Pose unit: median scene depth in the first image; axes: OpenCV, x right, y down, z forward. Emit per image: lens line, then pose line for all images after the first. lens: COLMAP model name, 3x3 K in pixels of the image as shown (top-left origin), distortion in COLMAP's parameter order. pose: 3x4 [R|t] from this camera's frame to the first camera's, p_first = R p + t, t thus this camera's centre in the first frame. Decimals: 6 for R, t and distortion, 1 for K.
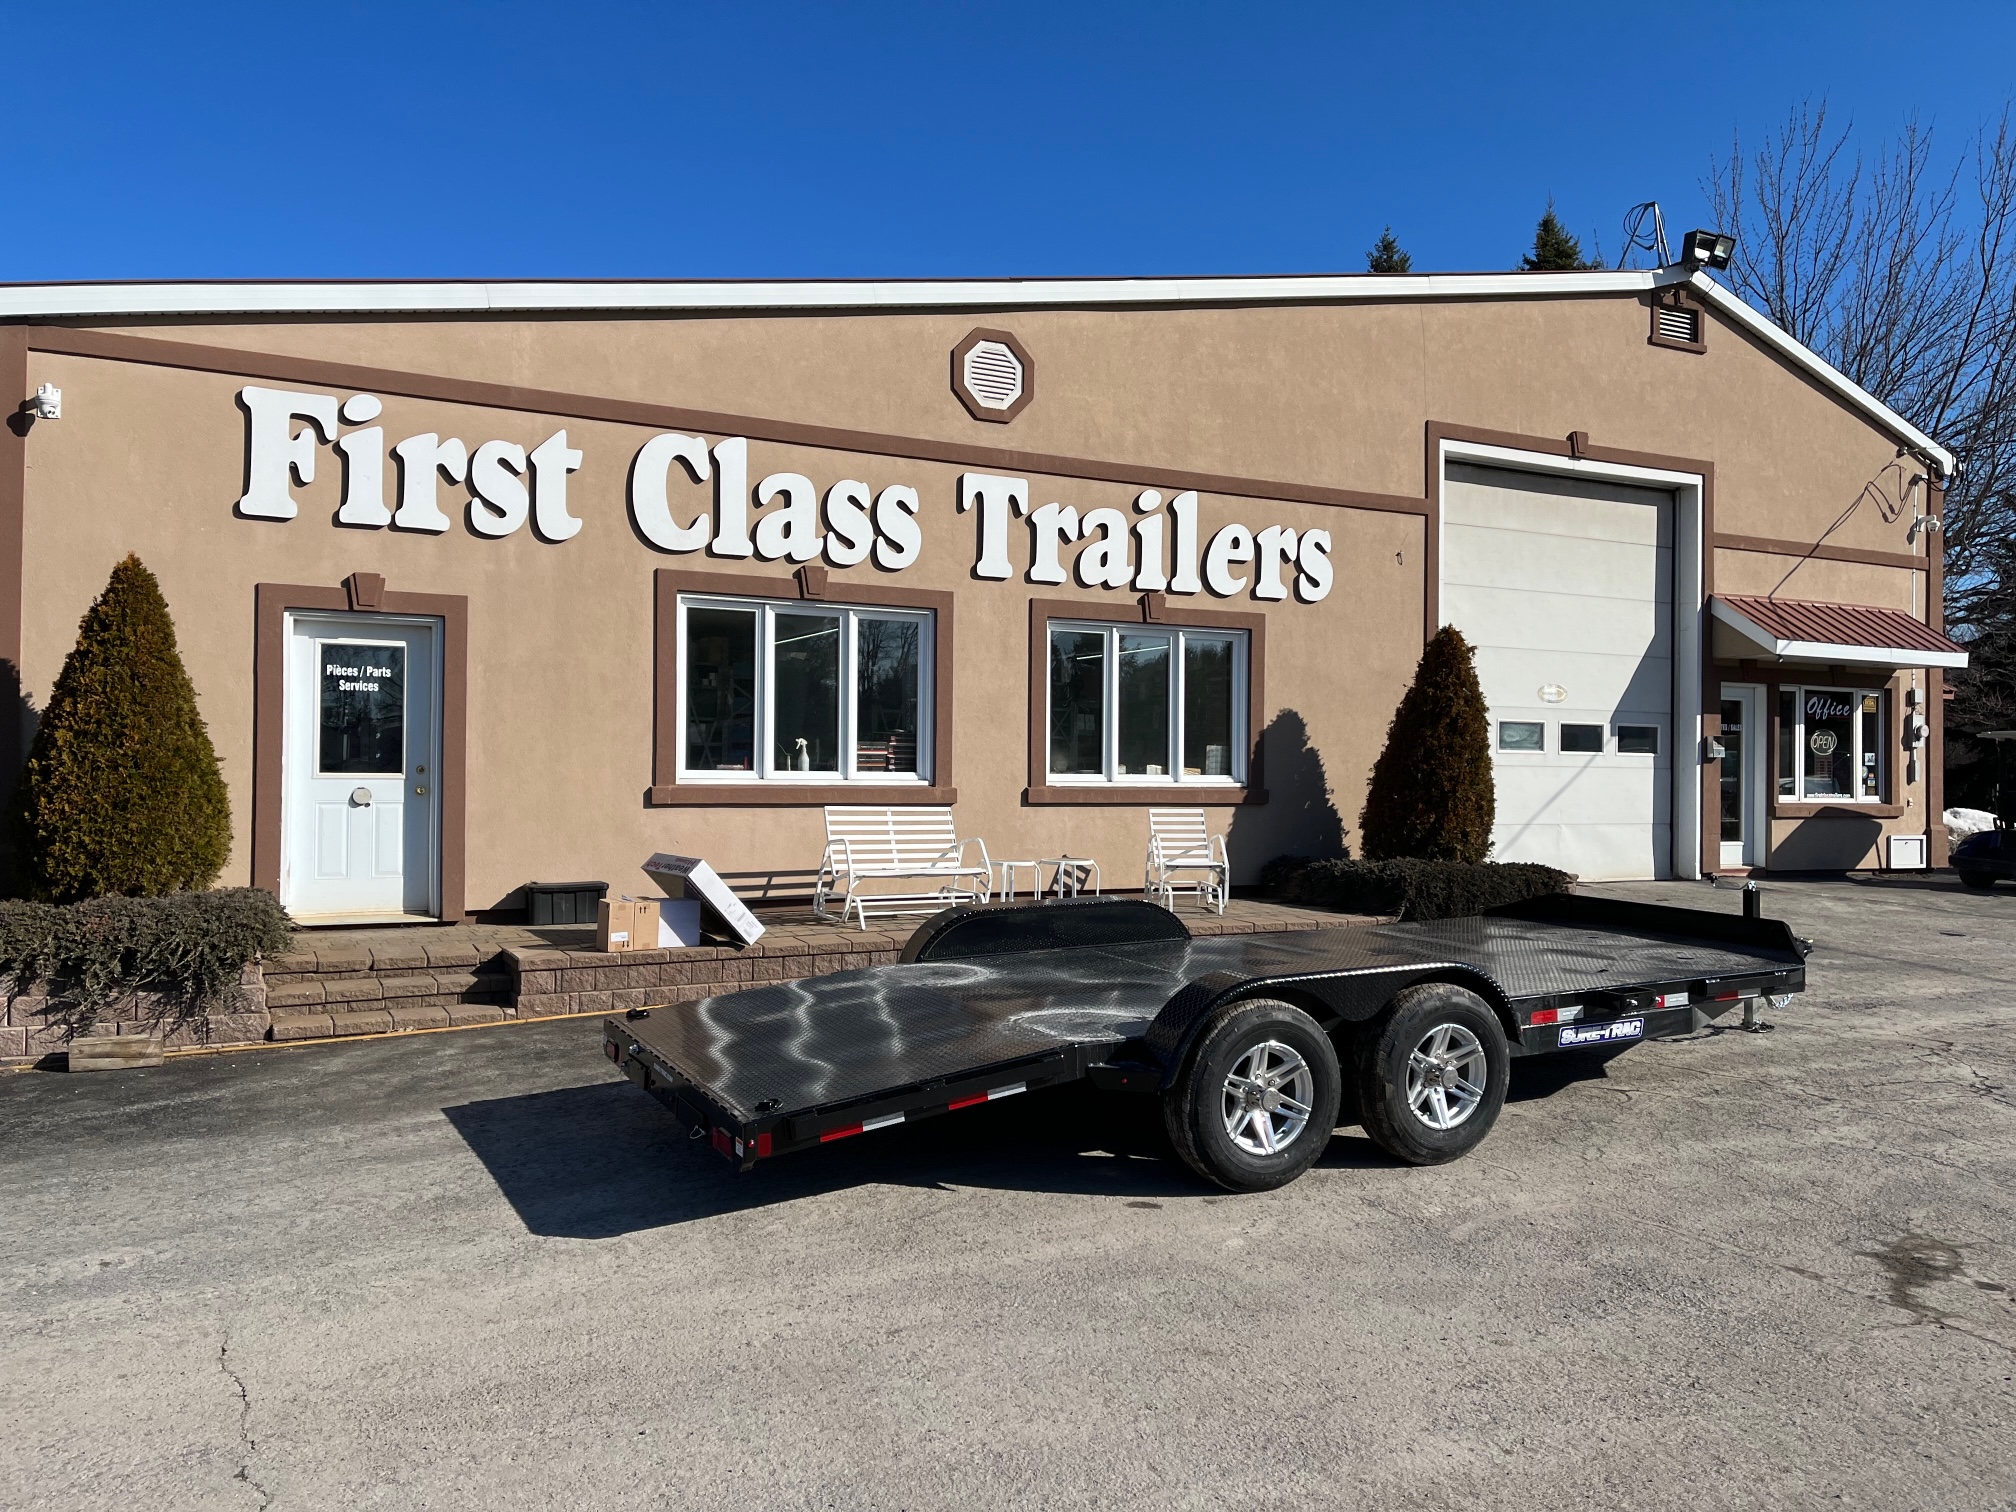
lens RADIAL K [[1532.5, 0, 1011.8], [0, 1532.5, 767.7], [0, 0, 1]] dist [0.073253, -0.085013]
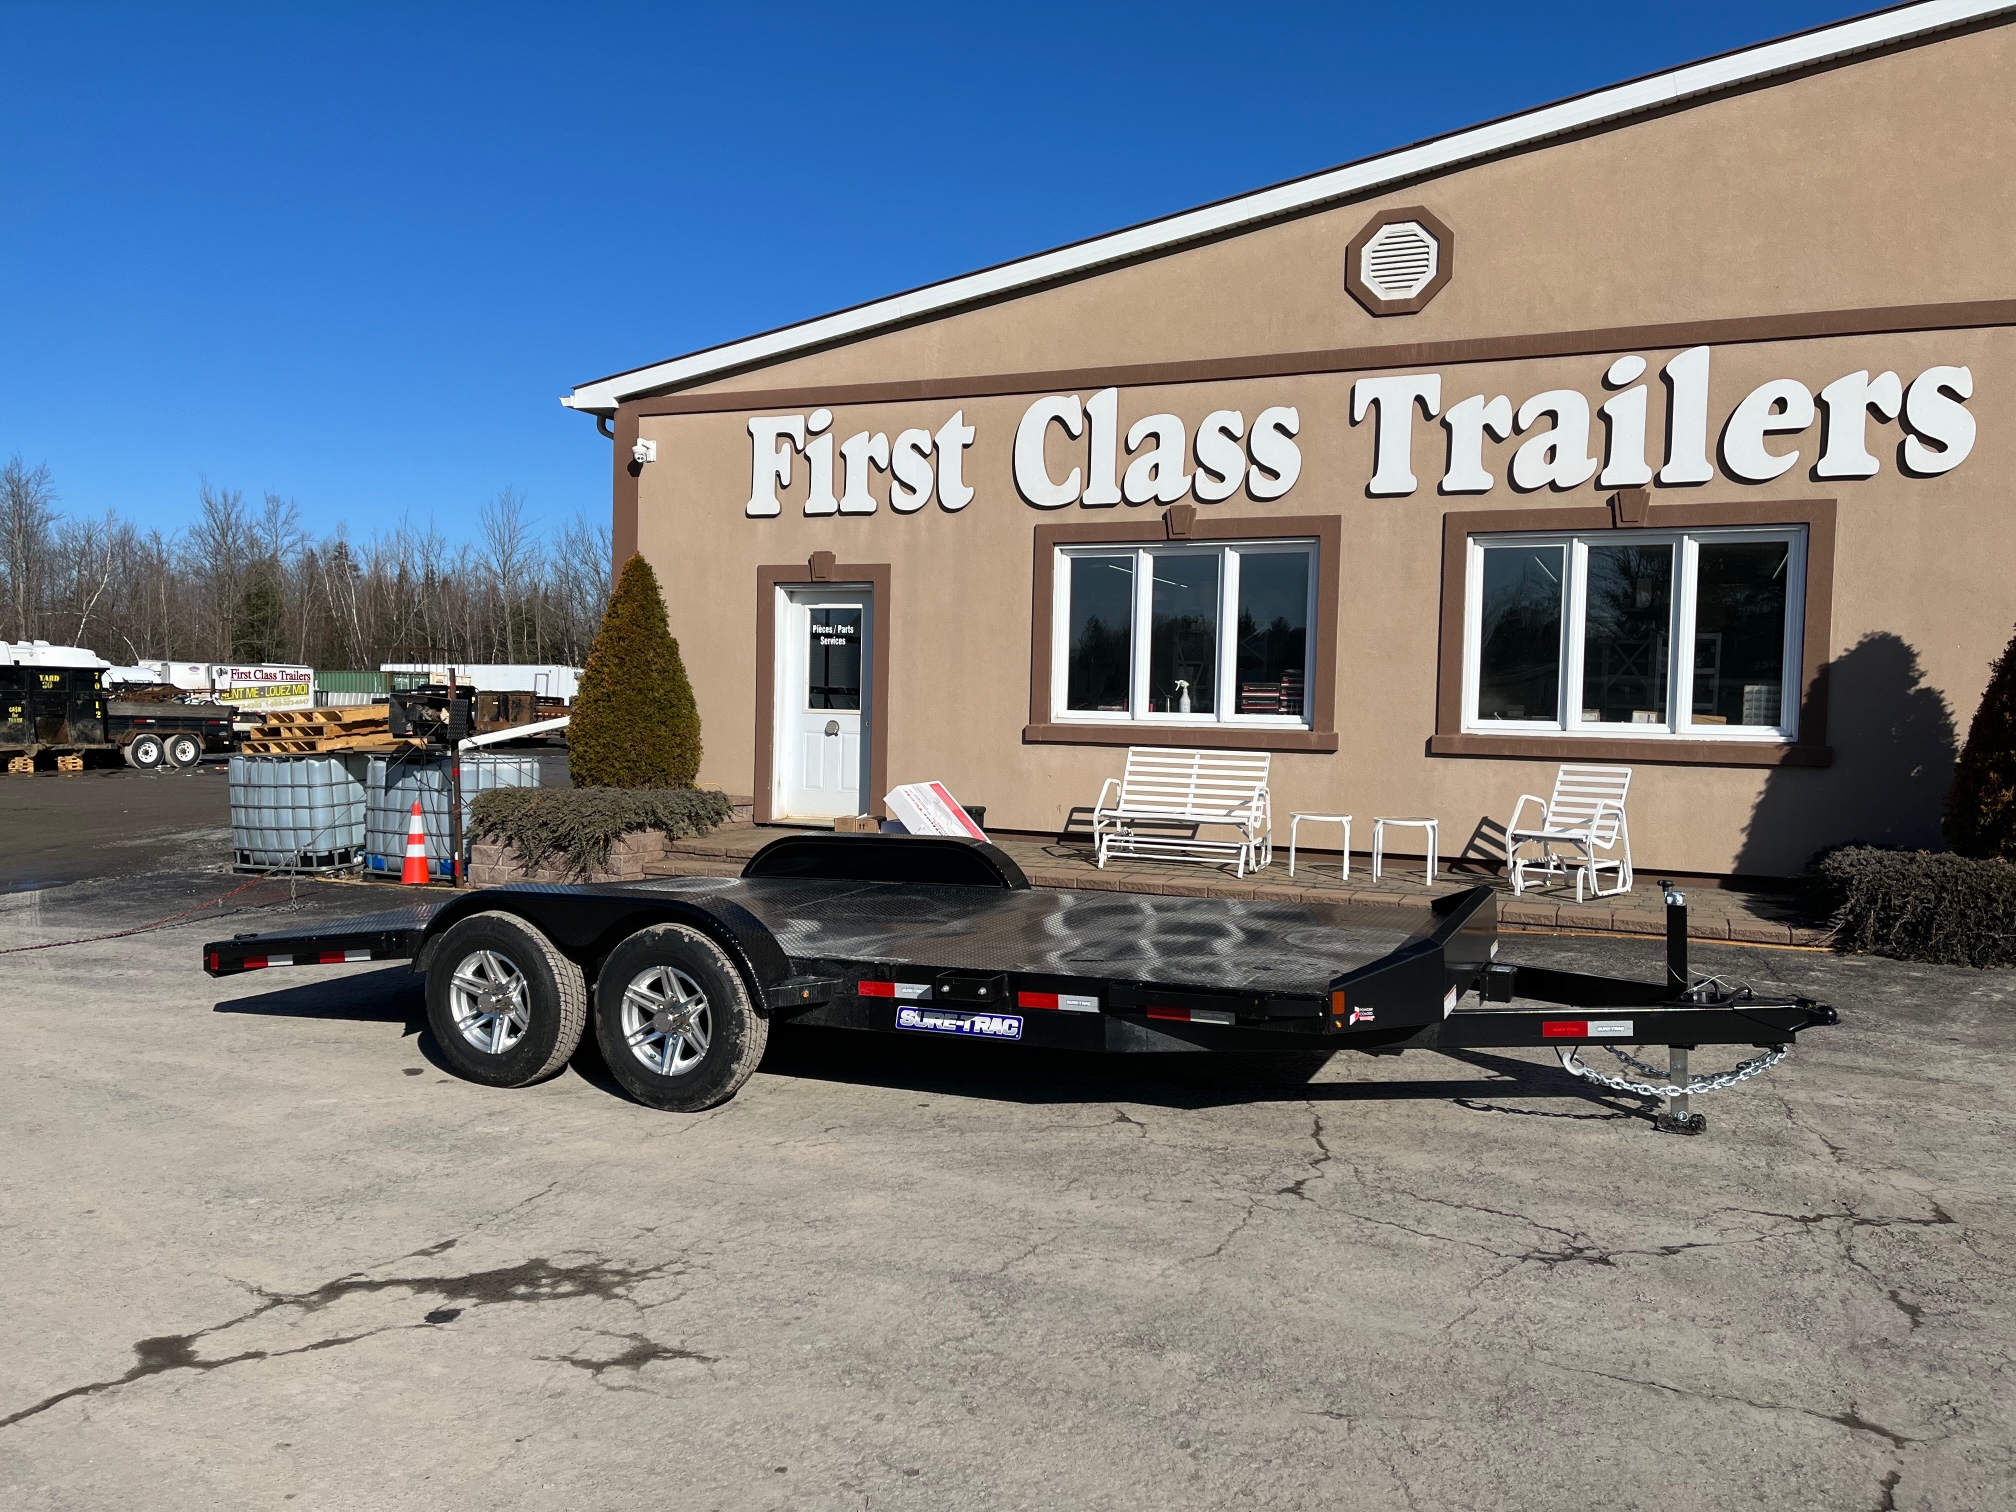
lens RADIAL K [[1532.5, 0, 987.4], [0, 1532.5, 760.8], [0, 0, 1]] dist [0.073253, -0.085013]
pose [[0.613118, 0.032831, -0.789309, 0.562923], [-0.013938, 0.999430, 0.030744, 0.004532], [0.789869, -0.007849, 0.613226, 0.283741]]
